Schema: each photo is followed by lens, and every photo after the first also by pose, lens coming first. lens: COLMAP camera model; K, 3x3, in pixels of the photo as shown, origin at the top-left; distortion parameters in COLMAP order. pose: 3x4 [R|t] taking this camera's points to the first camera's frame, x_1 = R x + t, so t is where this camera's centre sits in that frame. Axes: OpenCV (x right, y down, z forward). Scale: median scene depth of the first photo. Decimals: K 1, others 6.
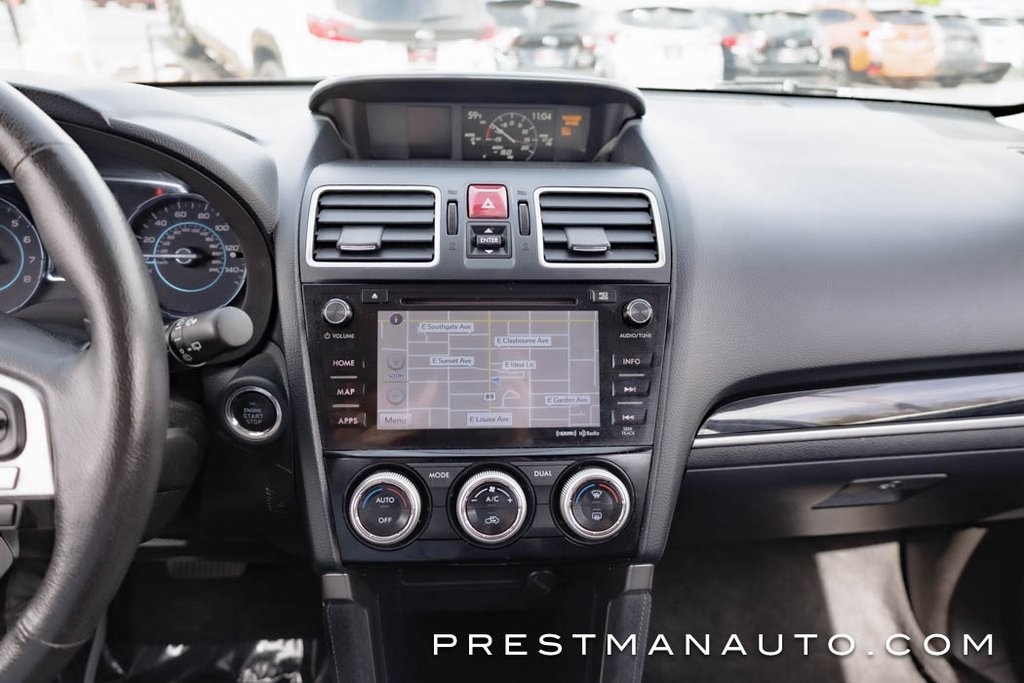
lens RADIAL K [[693.2, 0, 512.0], [0, 693.2, 341.5], [0, 0, 1]] dist [0.022895, 0.000274]
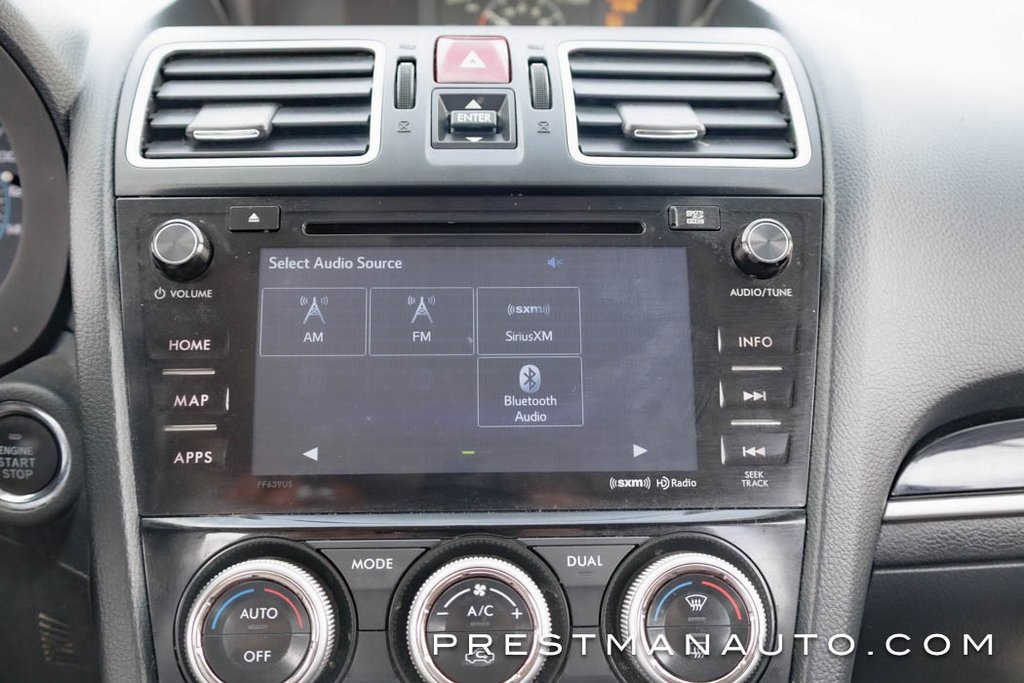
lens RADIAL K [[1053.8, 0, 512.0], [0, 1053.8, 341.5], [0, 0, 1]] dist [0.025181, 0.007601]
pose [[0.999543, -0.014006, -0.026785, 0.014975], [0.009910, 0.989034, -0.147356, 0.140228], [0.028555, 0.147023, 0.988721, 0.230244]]
